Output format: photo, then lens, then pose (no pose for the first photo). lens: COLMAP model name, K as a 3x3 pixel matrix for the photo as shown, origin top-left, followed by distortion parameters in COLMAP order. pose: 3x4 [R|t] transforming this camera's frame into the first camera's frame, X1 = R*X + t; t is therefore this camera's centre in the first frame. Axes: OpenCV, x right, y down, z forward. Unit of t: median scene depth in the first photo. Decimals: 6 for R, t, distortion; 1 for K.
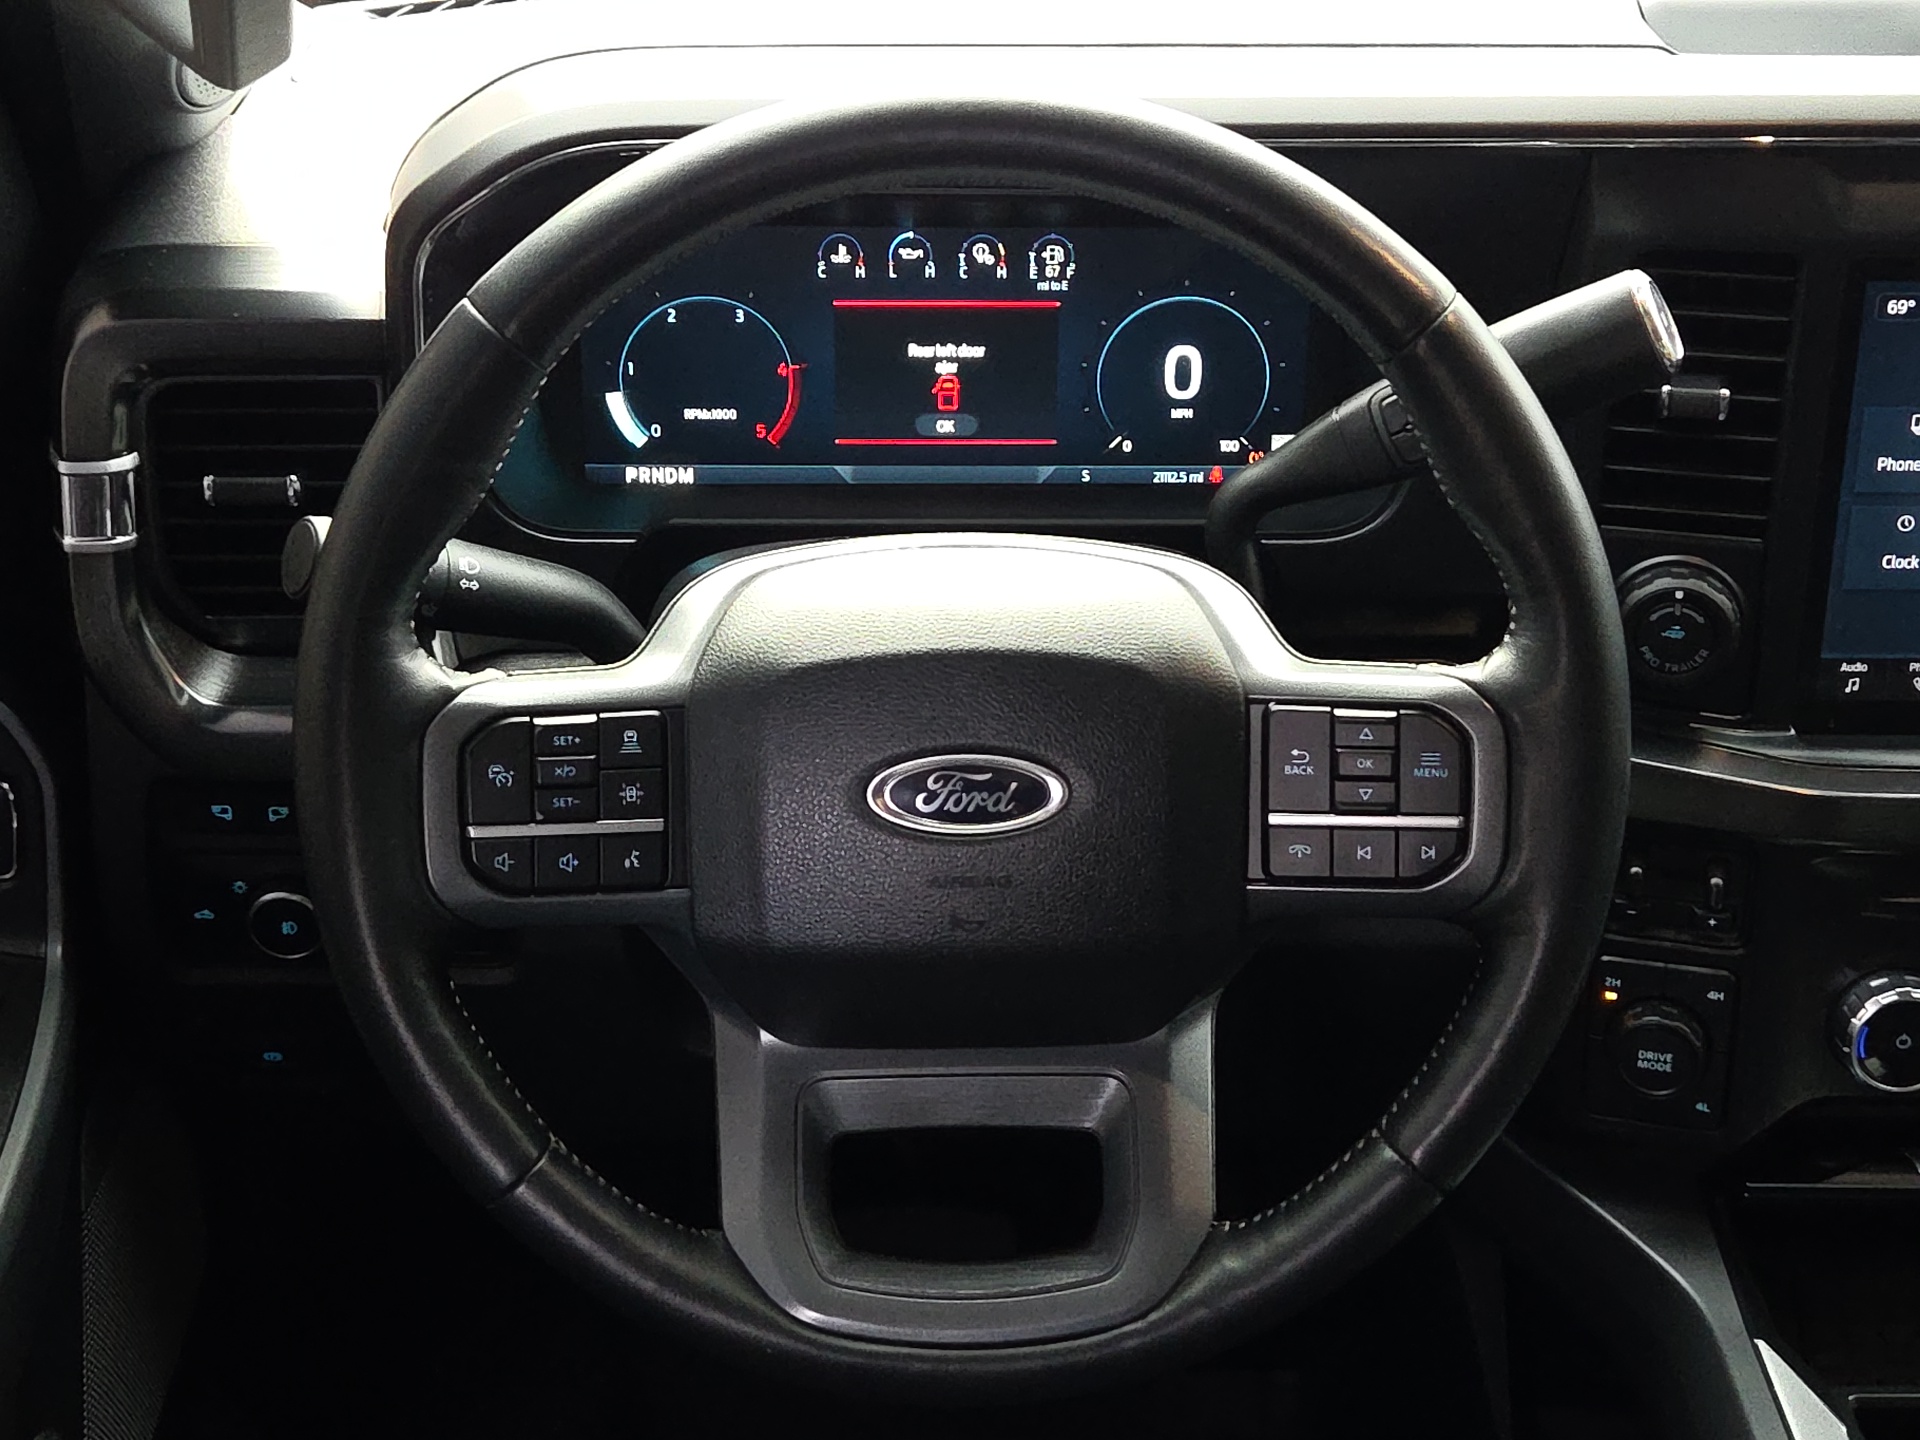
lens RADIAL K [[2857.6, 0, 965.0], [0, 2857.6, 667.9], [0, 0, 1]] dist [0.157893, -0.500078]
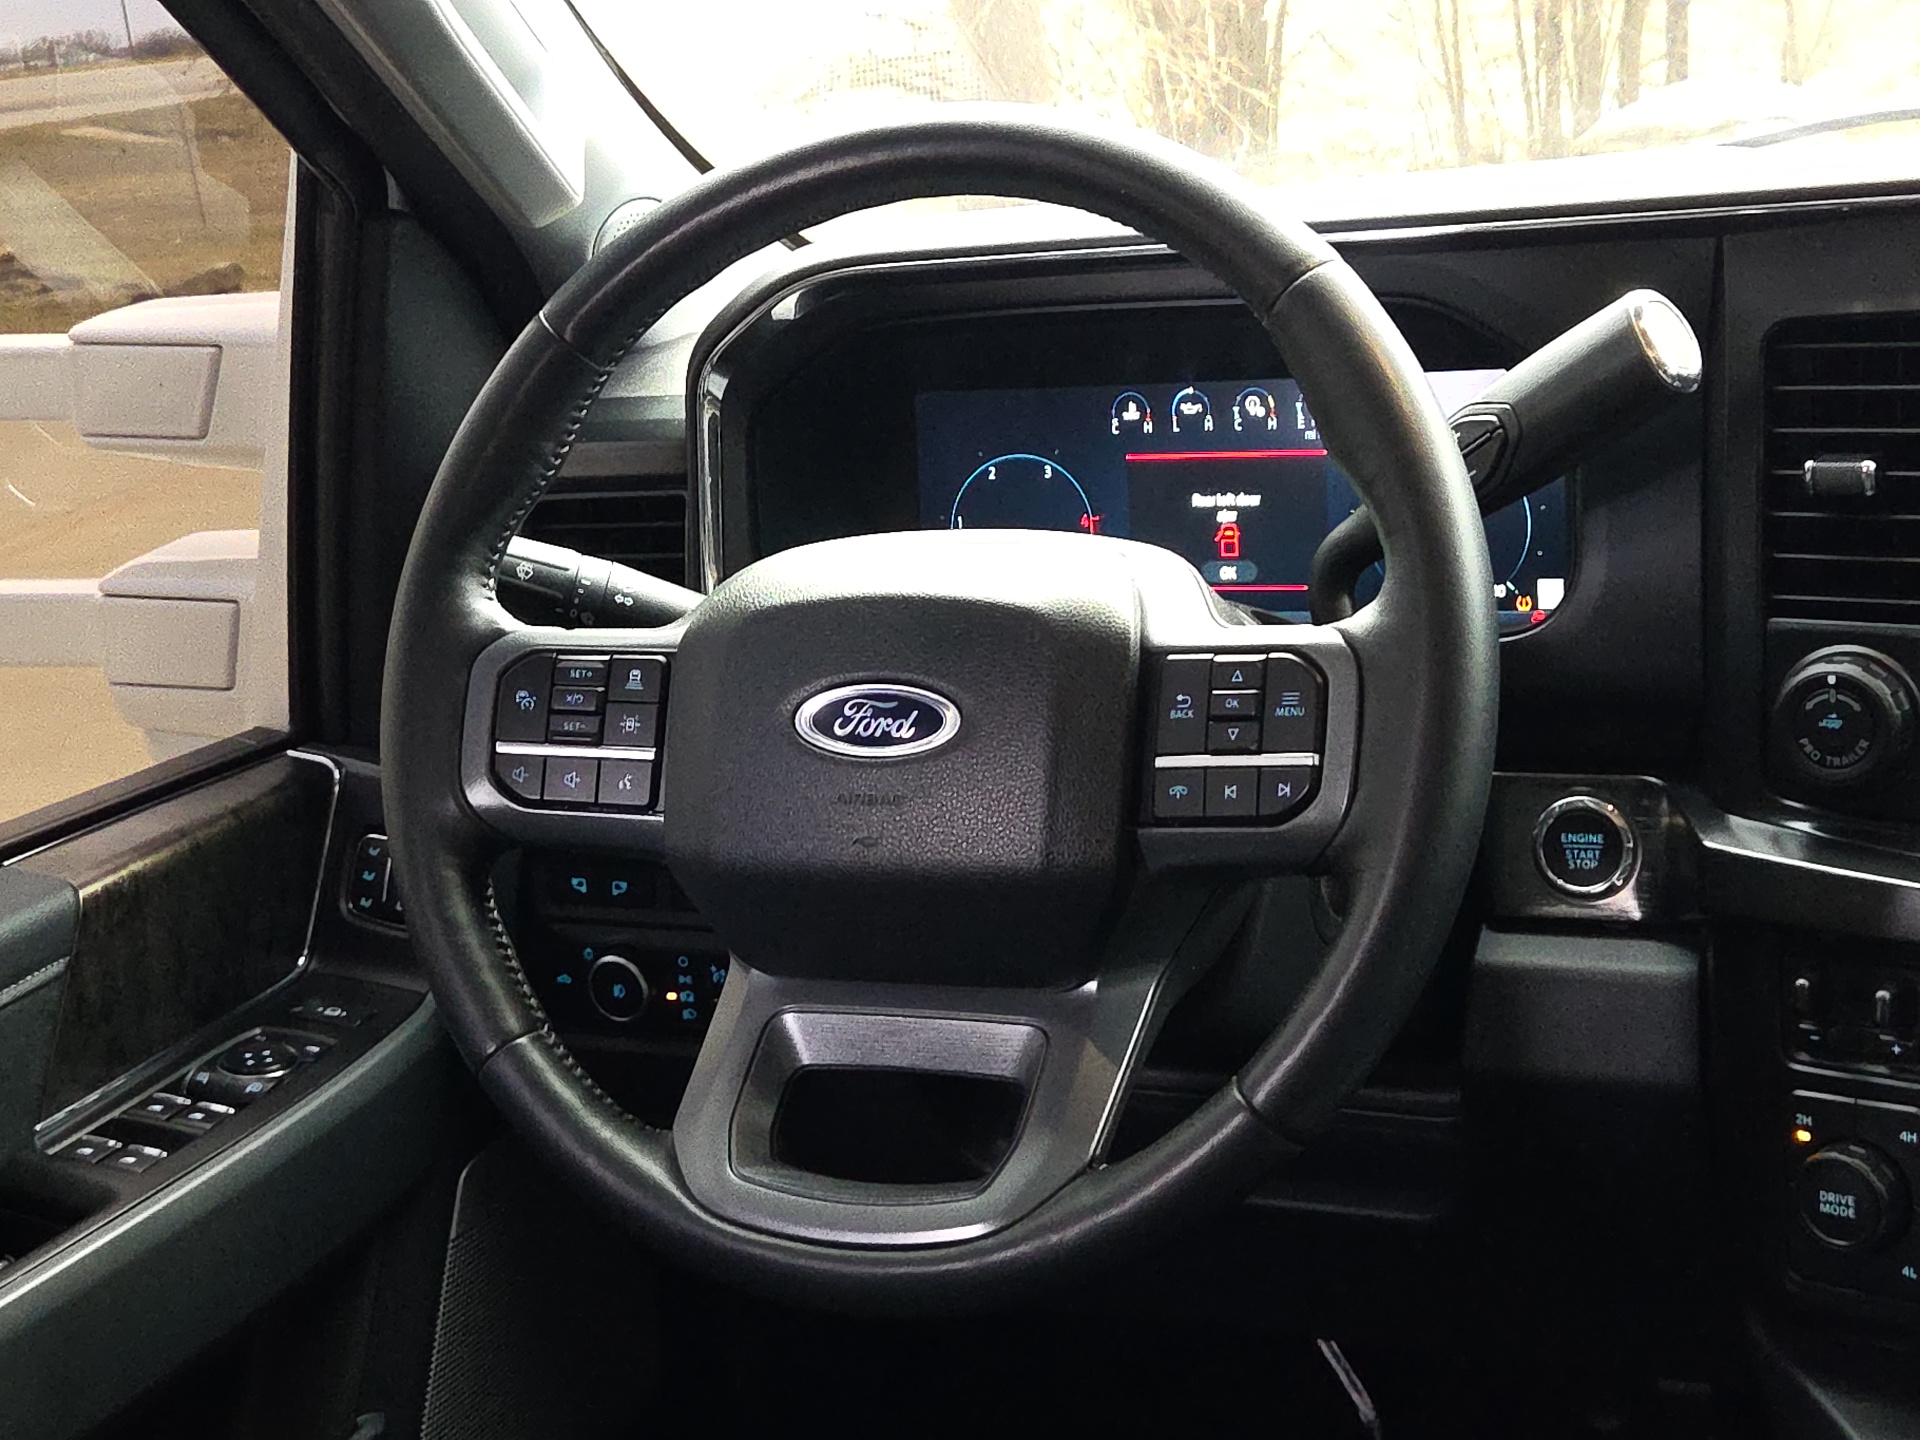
lens RADIAL K [[2857.6, 0, 965.0], [0, 2857.6, 667.9], [0, 0, 1]] dist [0.157893, -0.500078]
pose [[0.893982, 0.001953, -0.448098, 0.411793], [-0.107881, 0.971516, -0.210995, 0.198884], [0.434922, 0.236967, 0.868729, 0.047990]]
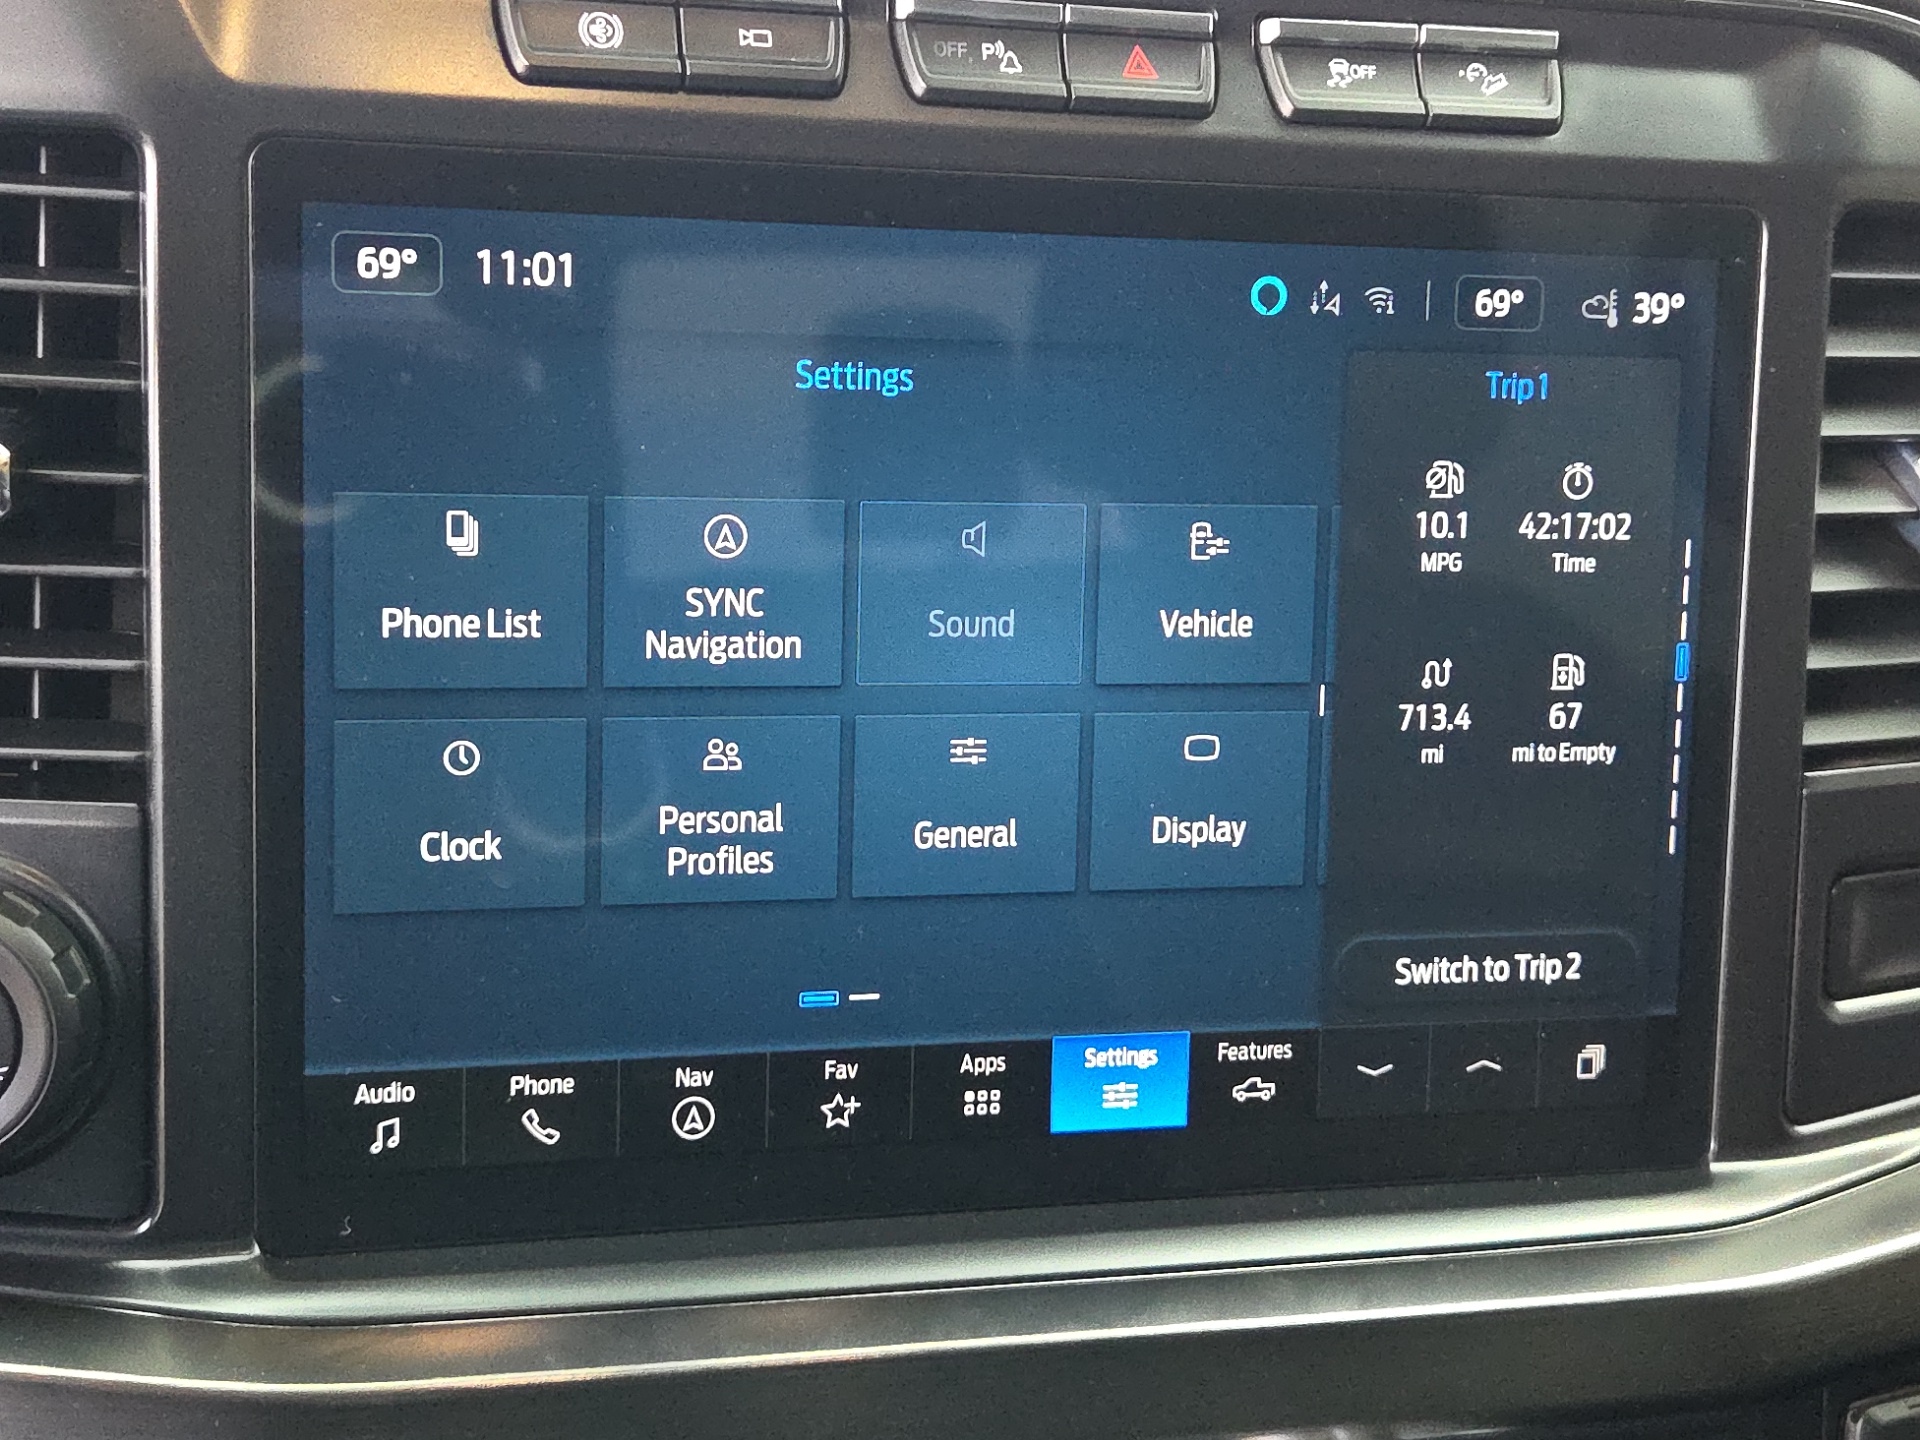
lens RADIAL K [[2737.6, 0, 964.3], [0, 2737.6, 684.0], [0, 0, 1]] dist [0.096923, -0.092149]
pose [[0.963117, -0.013231, 0.268756, 0.282367], [0.077643, 0.969972, -0.230491, 0.044225], [-0.257637, 0.242857, 0.935224, 0.563318]]
